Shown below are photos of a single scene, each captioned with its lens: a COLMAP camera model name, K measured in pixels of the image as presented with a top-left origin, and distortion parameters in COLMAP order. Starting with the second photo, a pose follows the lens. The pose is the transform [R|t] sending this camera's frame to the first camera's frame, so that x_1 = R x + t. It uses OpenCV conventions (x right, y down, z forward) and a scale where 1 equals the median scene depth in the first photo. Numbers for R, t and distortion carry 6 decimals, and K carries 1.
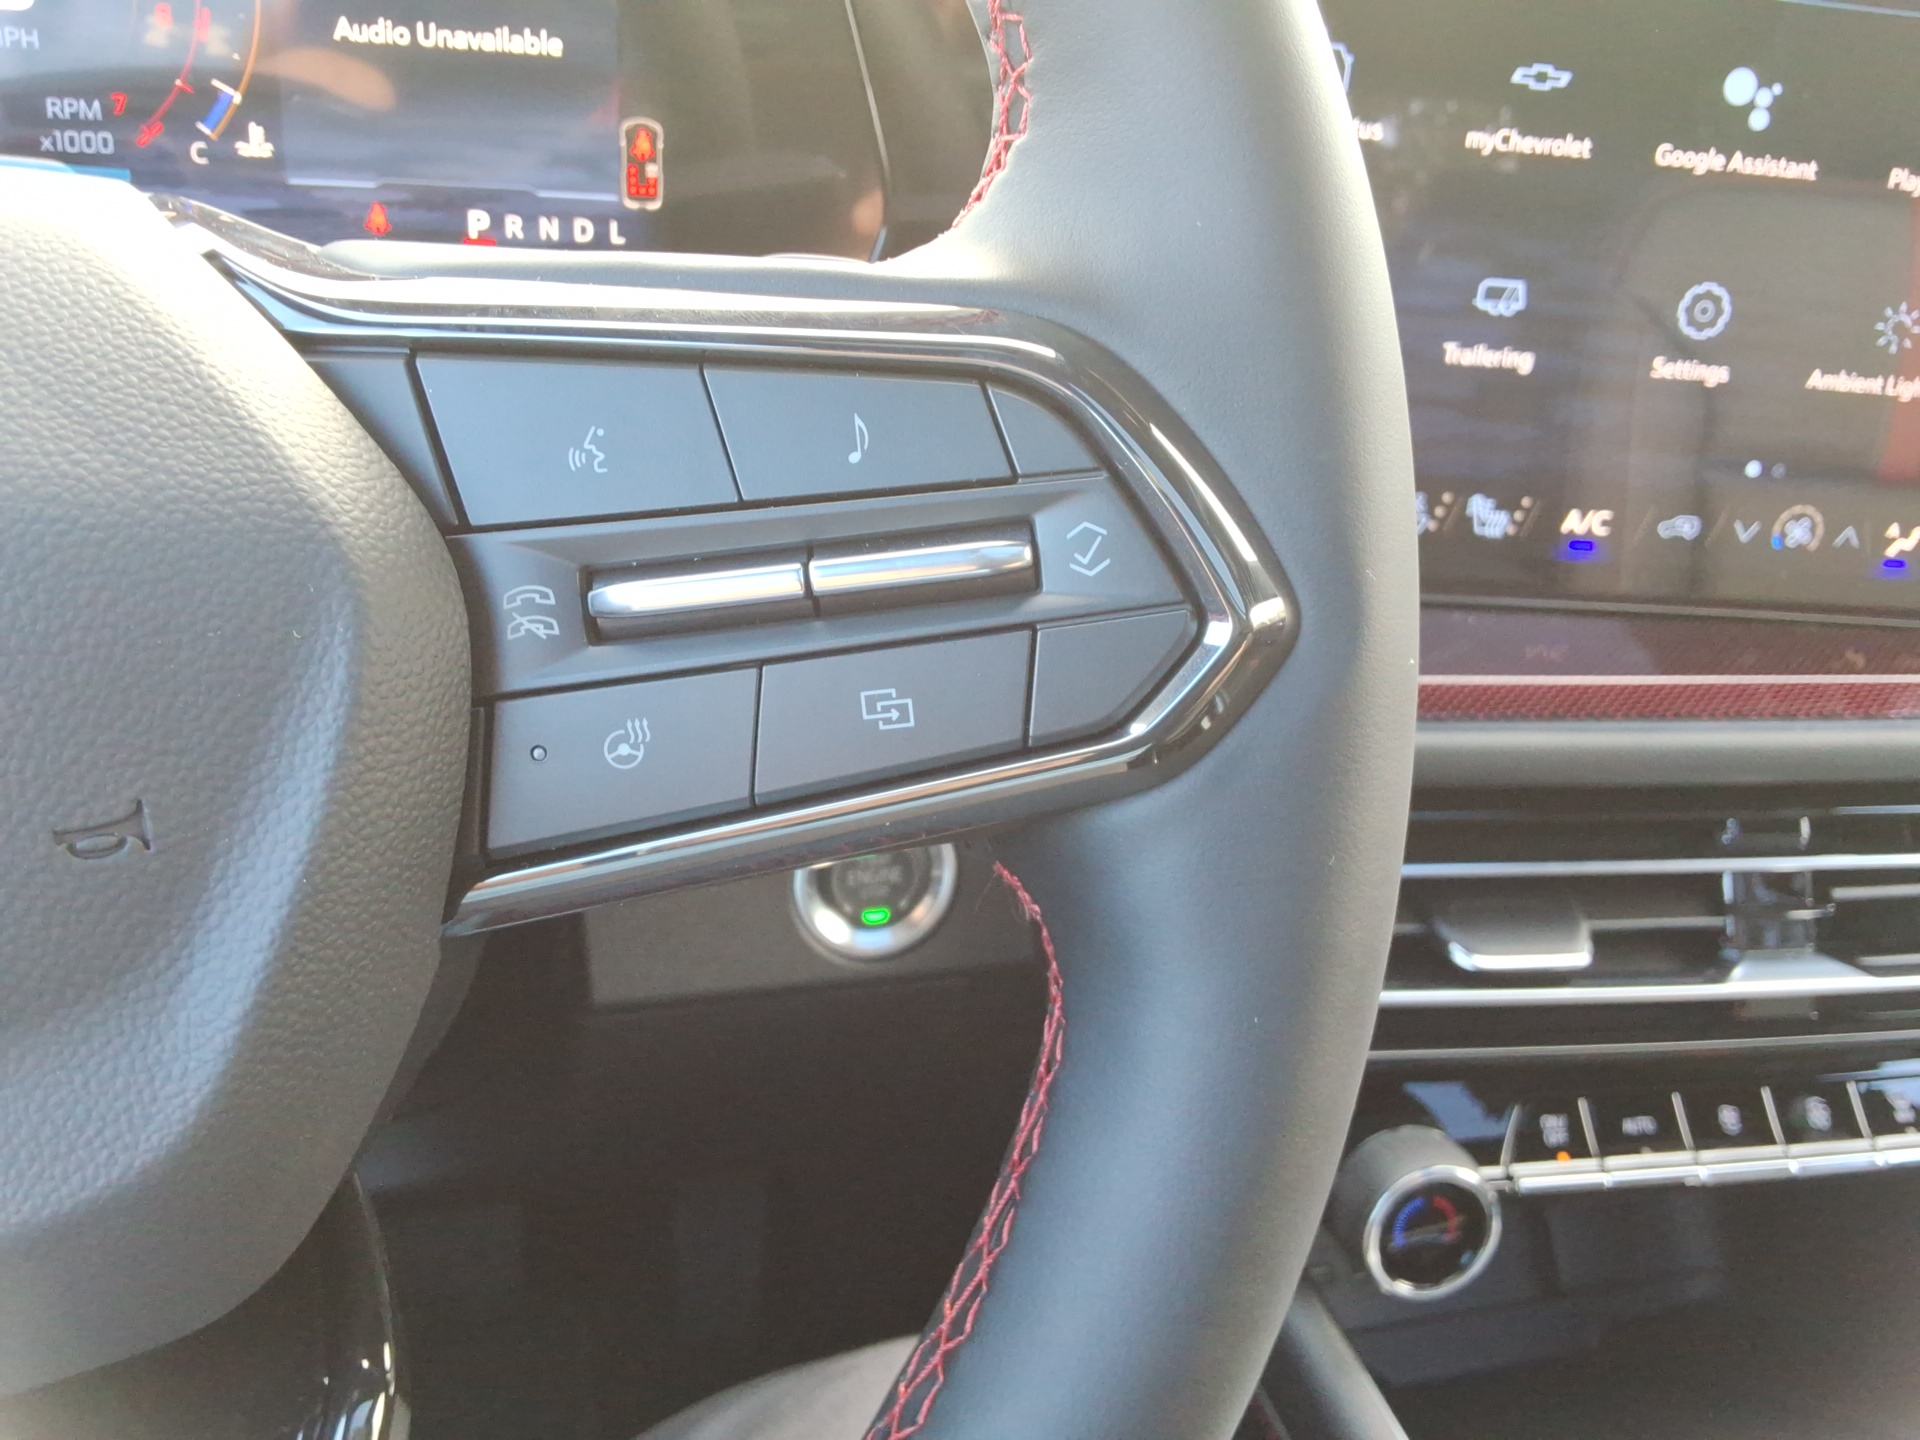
lens RADIAL K [[1577.3, 0, 978.6], [0, 1577.3, 729.5], [0, 0, 1]] dist [0.109155, -0.200370]
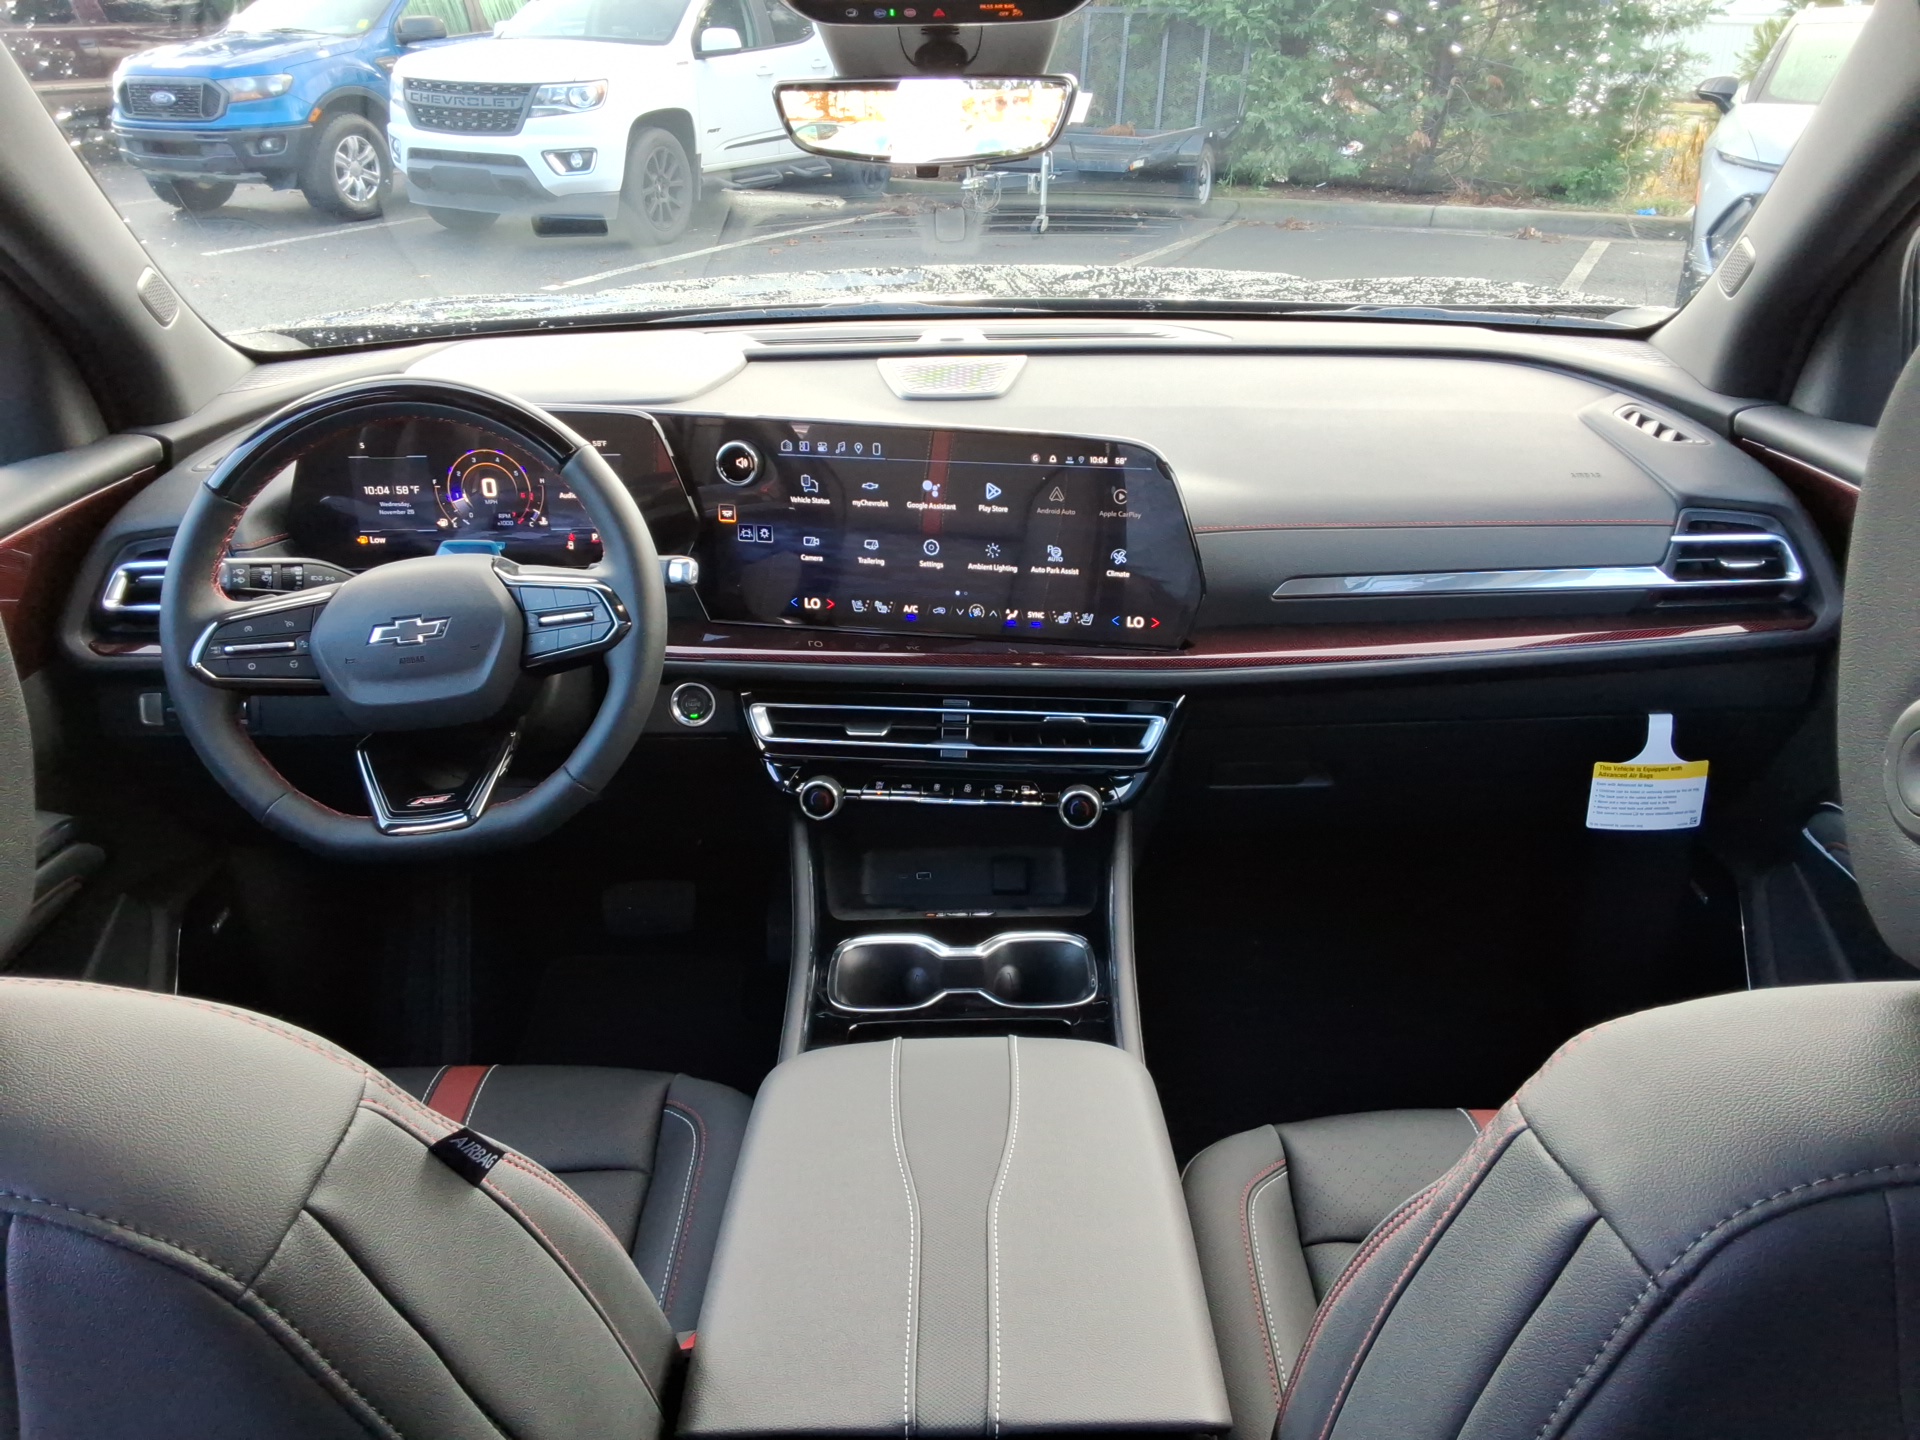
lens RADIAL K [[1560.1, 0, 983.0], [0, 1560.1, 718.4], [0, 0, 1]] dist [0.111106, -0.158641]
pose [[0.950517, 0.019741, -0.310045, 1.952290], [-0.036867, 0.998095, -0.049477, 0.320463], [0.308478, 0.058459, 0.949434, -2.568826]]
